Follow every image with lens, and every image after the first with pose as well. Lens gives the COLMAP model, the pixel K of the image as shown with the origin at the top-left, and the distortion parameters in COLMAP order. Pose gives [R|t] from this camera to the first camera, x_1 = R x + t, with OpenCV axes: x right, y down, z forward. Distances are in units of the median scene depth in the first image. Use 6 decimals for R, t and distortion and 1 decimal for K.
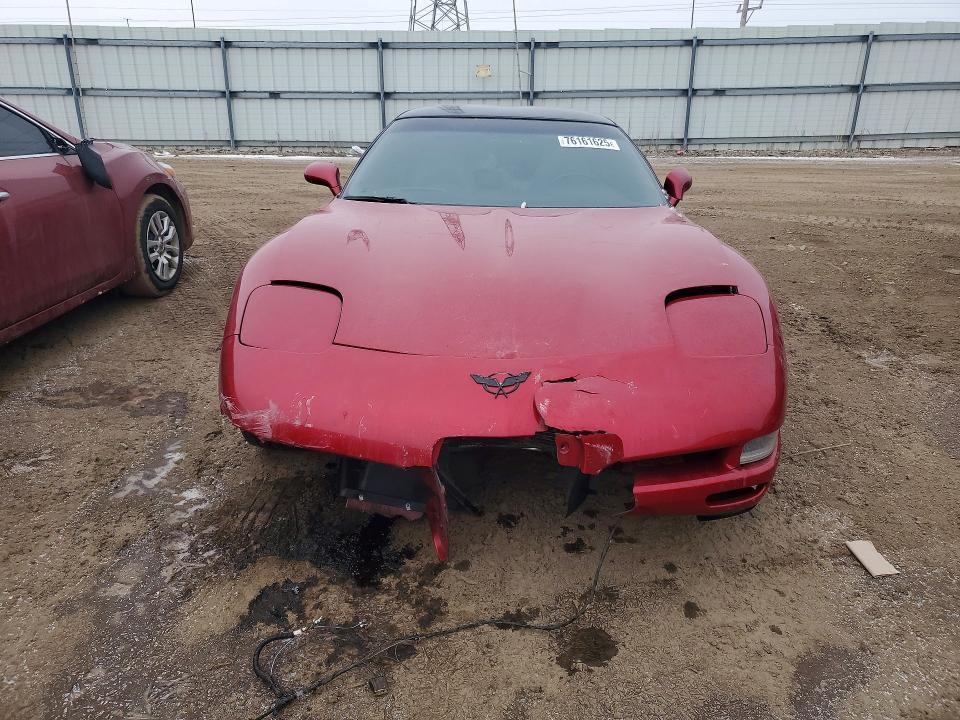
lens RADIAL K [[760.3, 0, 473.4], [0, 760.3, 359.3], [0, 0, 1]] dist [0.008236, 0.023228]
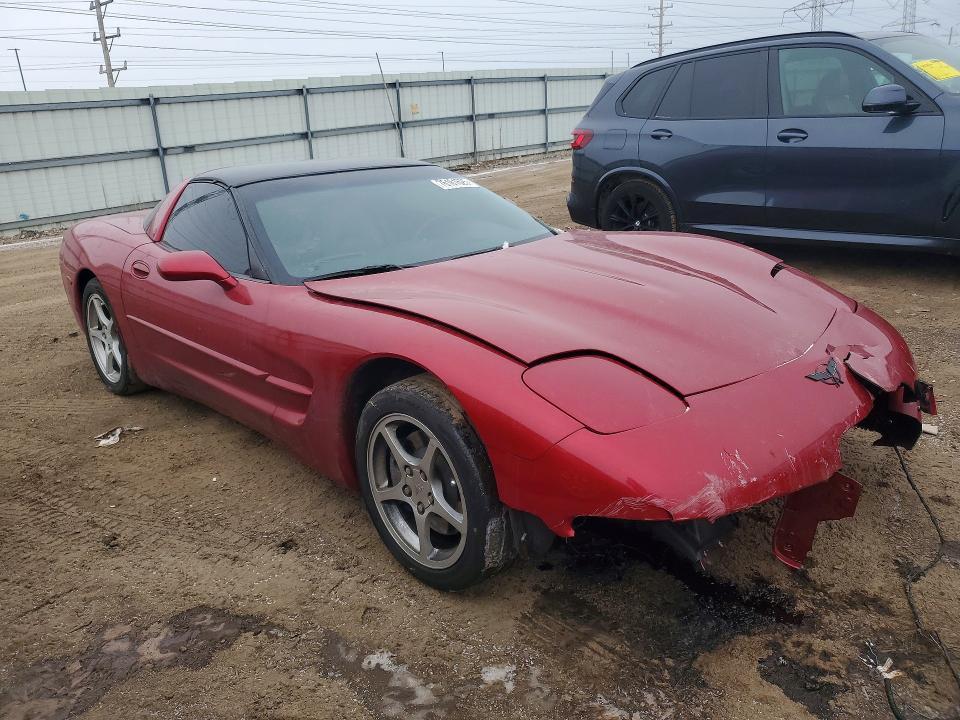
lens RADIAL K [[760.3, 0, 476.1], [0, 760.3, 362.7], [0, 0, 1]] dist [0.008236, 0.023228]
pose [[0.694109, -0.279422, 0.663428, -0.574462], [0.322252, 0.944704, 0.060735, -0.117161], [-0.643713, 0.171634, 0.745771, 0.292642]]
